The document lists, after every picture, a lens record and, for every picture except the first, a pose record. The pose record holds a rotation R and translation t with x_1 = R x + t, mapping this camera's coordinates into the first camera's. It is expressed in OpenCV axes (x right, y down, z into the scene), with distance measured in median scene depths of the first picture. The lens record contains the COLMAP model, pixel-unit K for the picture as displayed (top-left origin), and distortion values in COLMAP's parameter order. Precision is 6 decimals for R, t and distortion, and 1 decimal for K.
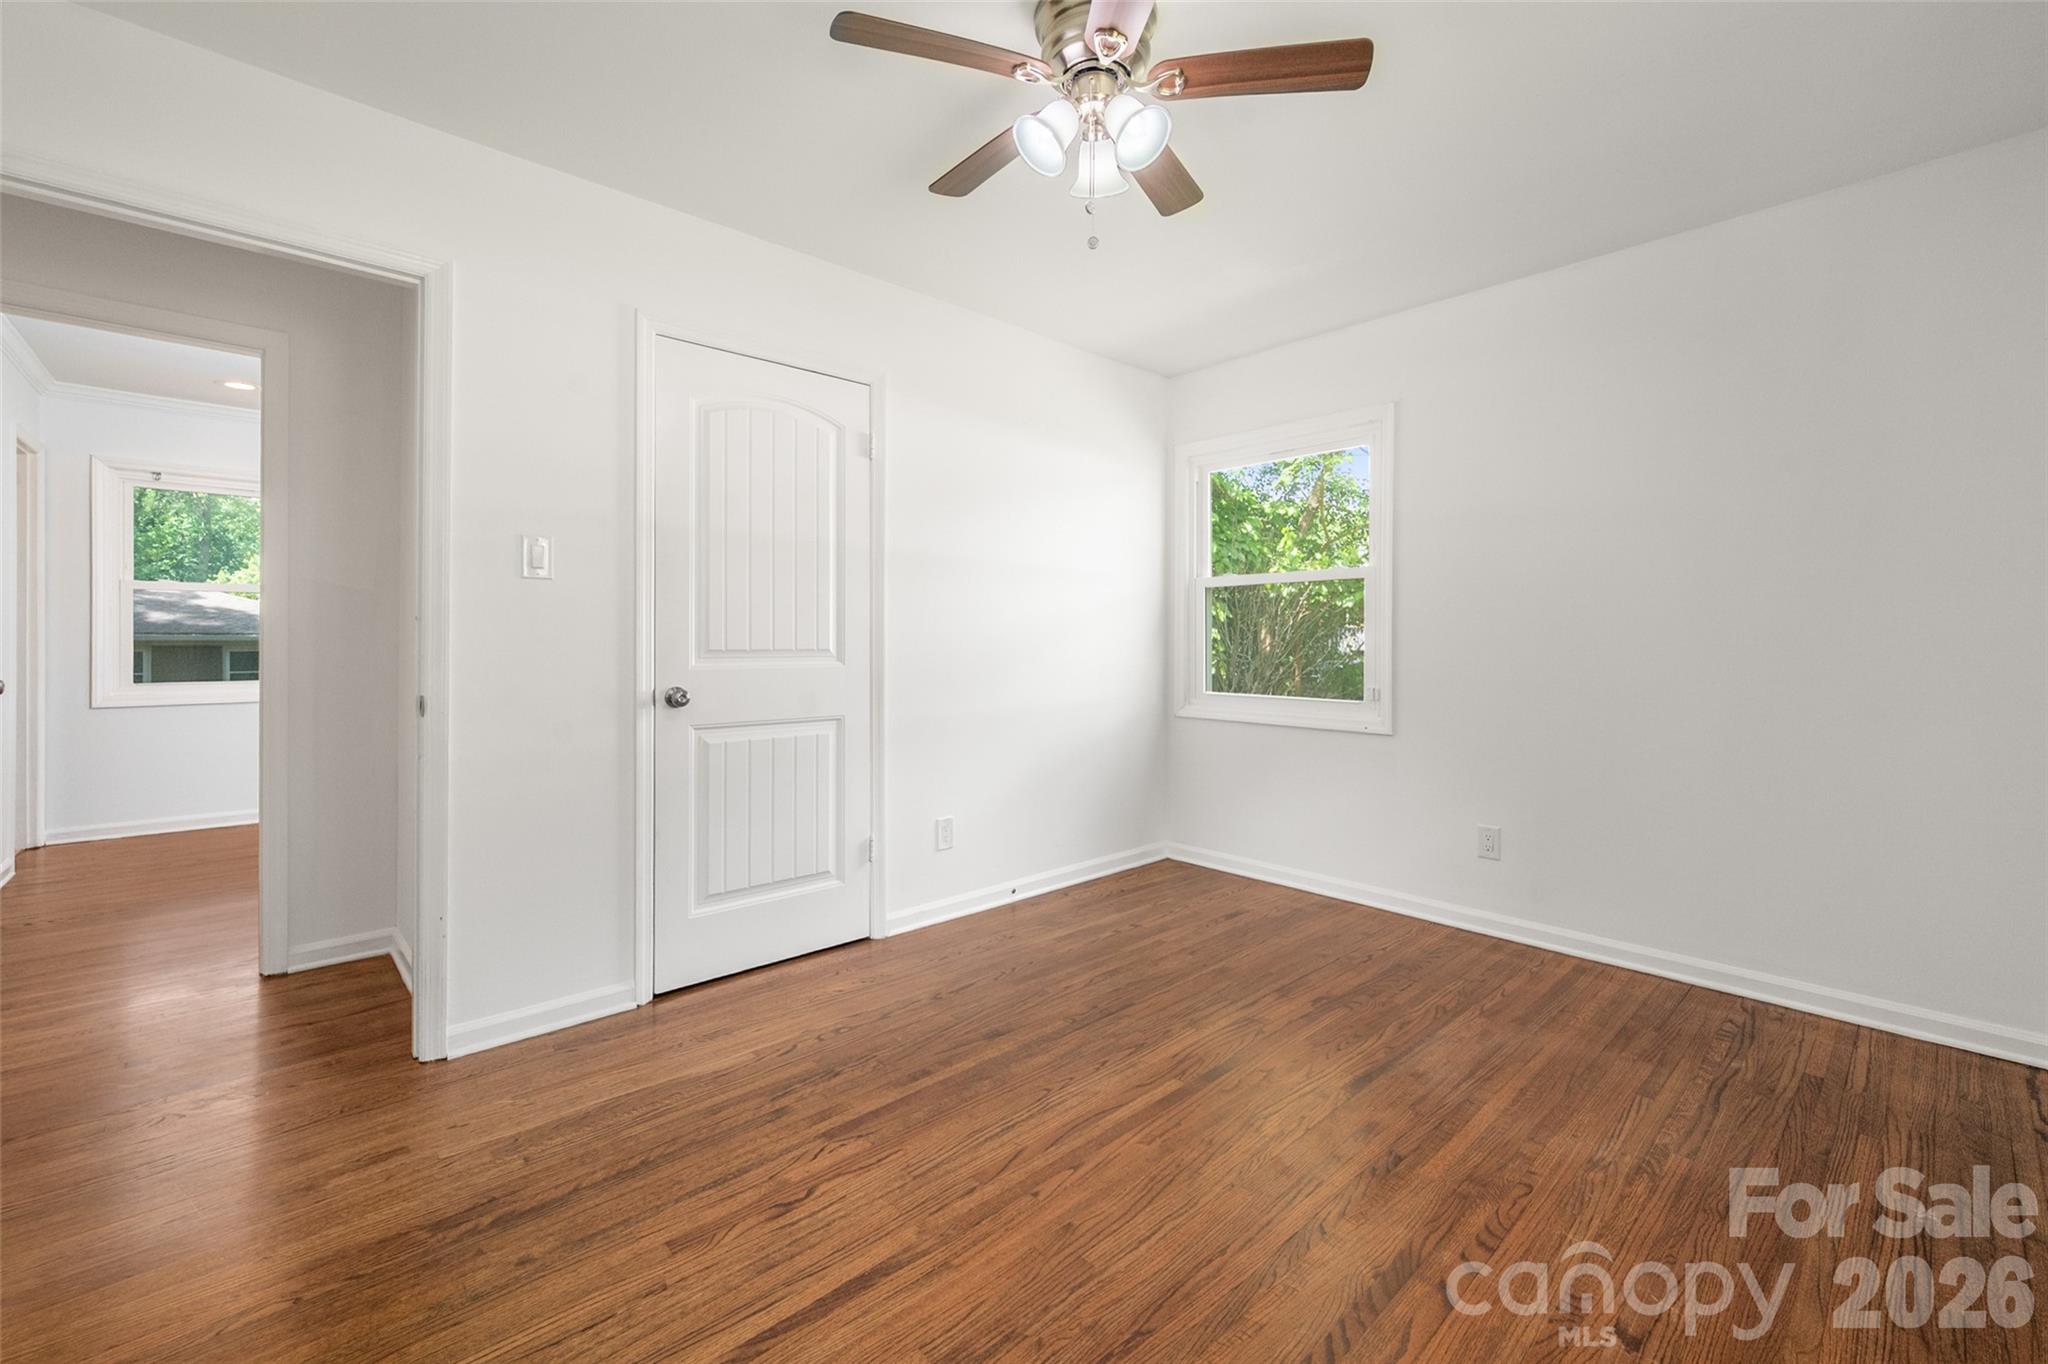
lens RADIAL K [[835.3, 0, 1024.4], [0, 835.3, 642.9], [0, 0, 1]] dist [0.001146, 0.000048]
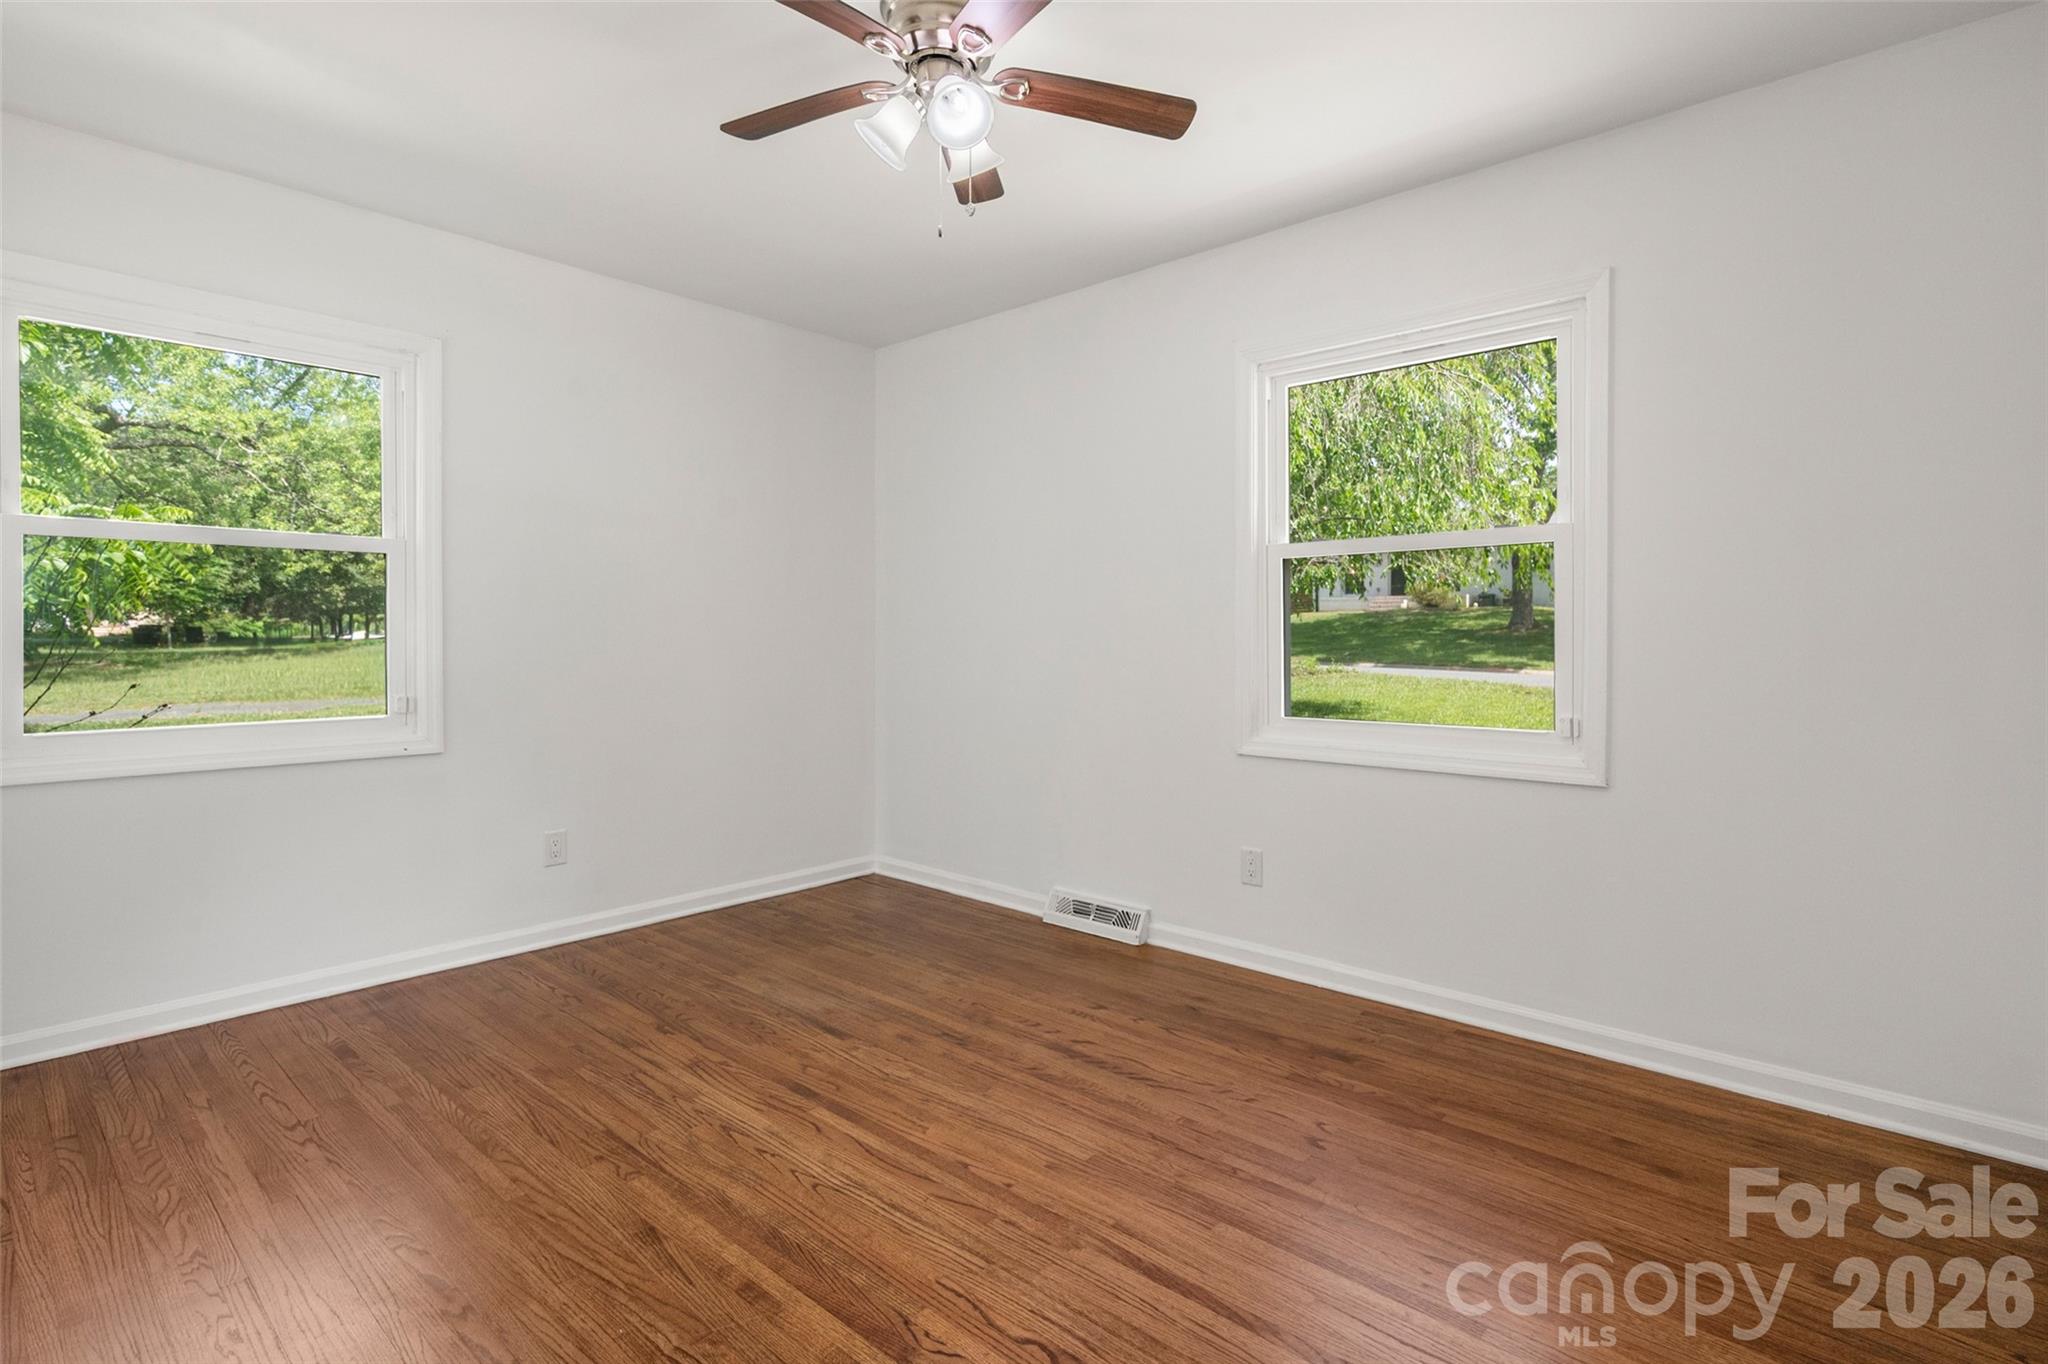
lens RADIAL K [[1005.2, 0, 1028.0], [0, 1005.2, 637.5], [0, 0, 1]] dist [-0.000046, -0.000335]
pose [[-0.093697, -0.006512, 0.995579, -0.862712], [0.002485, 0.999974, 0.006775, -0.008598], [-0.995598, 0.003109, -0.093679, 0.784690]]
